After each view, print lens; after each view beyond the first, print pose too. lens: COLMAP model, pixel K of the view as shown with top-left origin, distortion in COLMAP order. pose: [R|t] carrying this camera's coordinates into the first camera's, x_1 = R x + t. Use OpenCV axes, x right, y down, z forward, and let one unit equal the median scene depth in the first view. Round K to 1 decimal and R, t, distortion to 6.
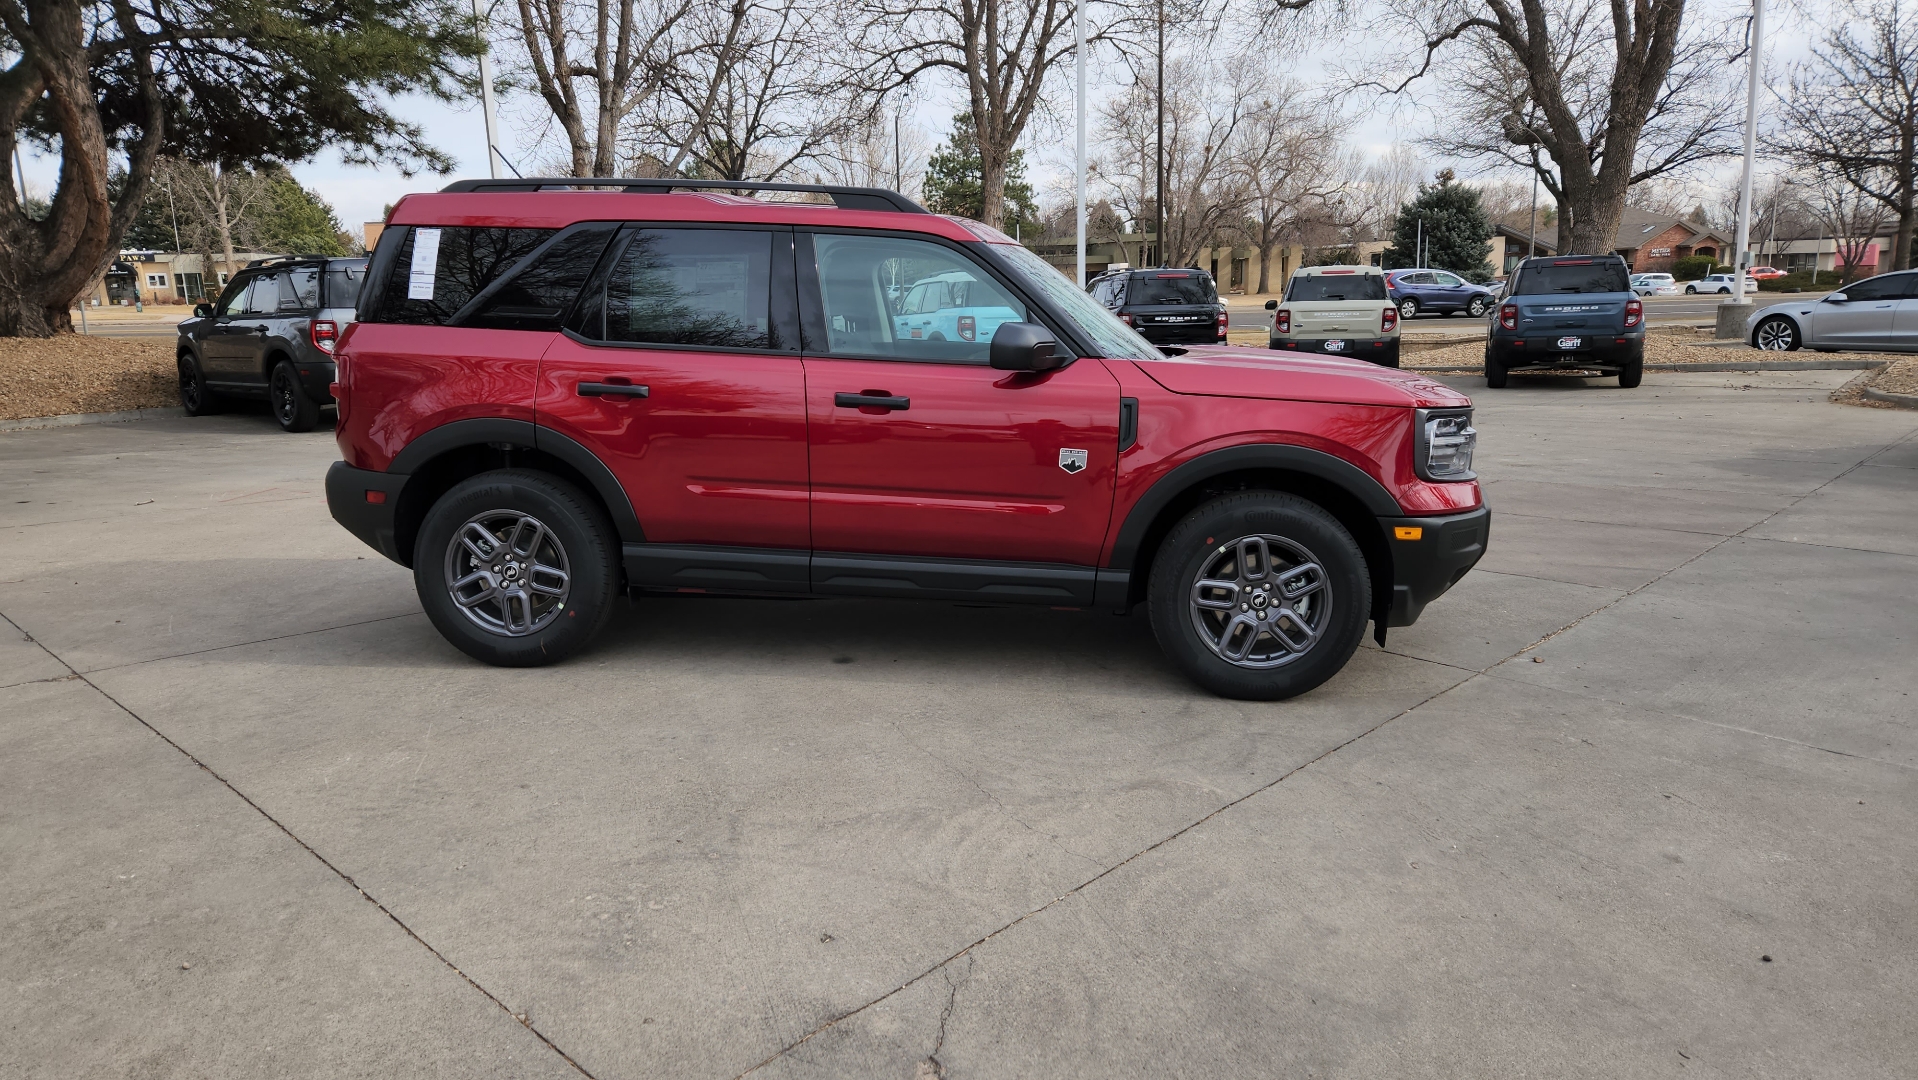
lens RADIAL K [[1277.2, 0, 936.5], [0, 1277.2, 545.7], [0, 0, 1]] dist [0.079010, -0.066377]
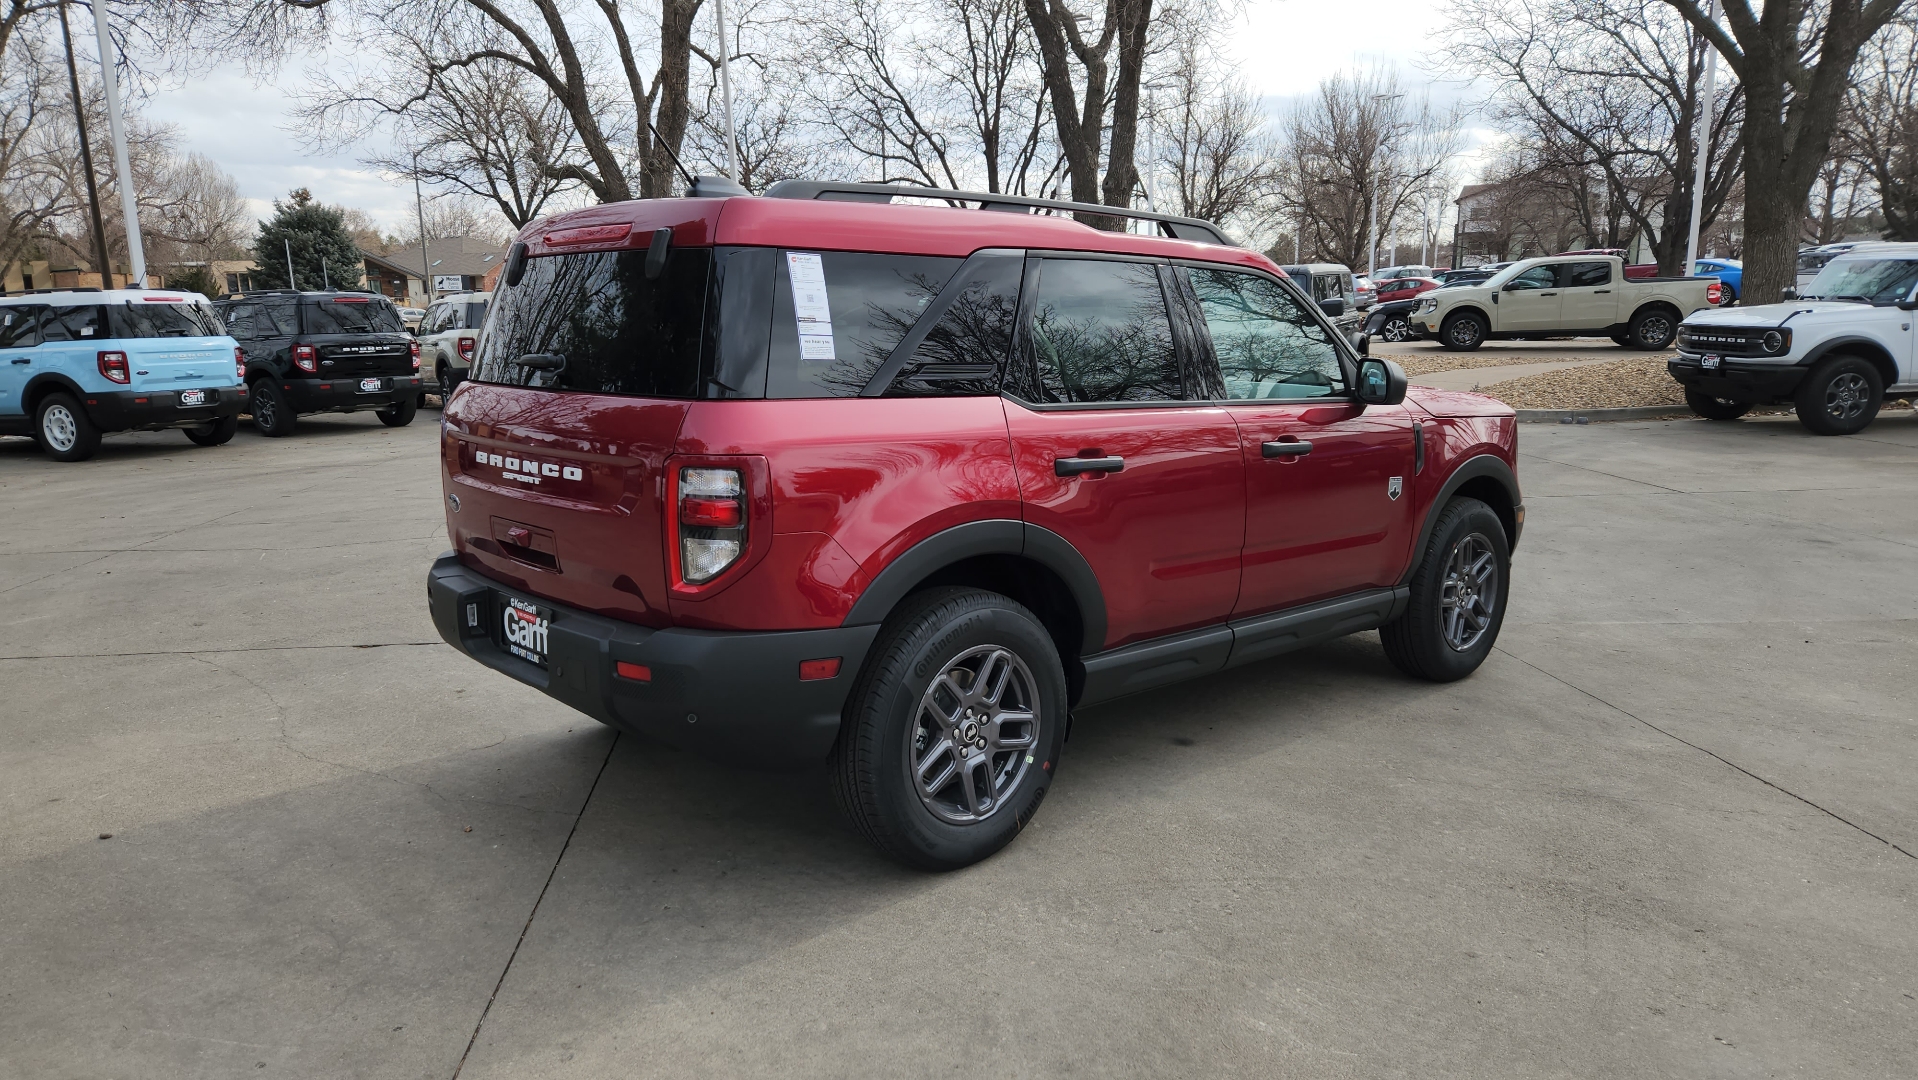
lens RADIAL K [[1275.4, 0, 925.2], [0, 1275.4, 534.1], [0, 0, 1]] dist [0.075254, -0.059865]
pose [[0.666940, -0.134491, 0.732873, -0.231078], [0.152864, 0.987351, 0.042080, -0.033024], [-0.729262, 0.083965, 0.679063, 0.142584]]
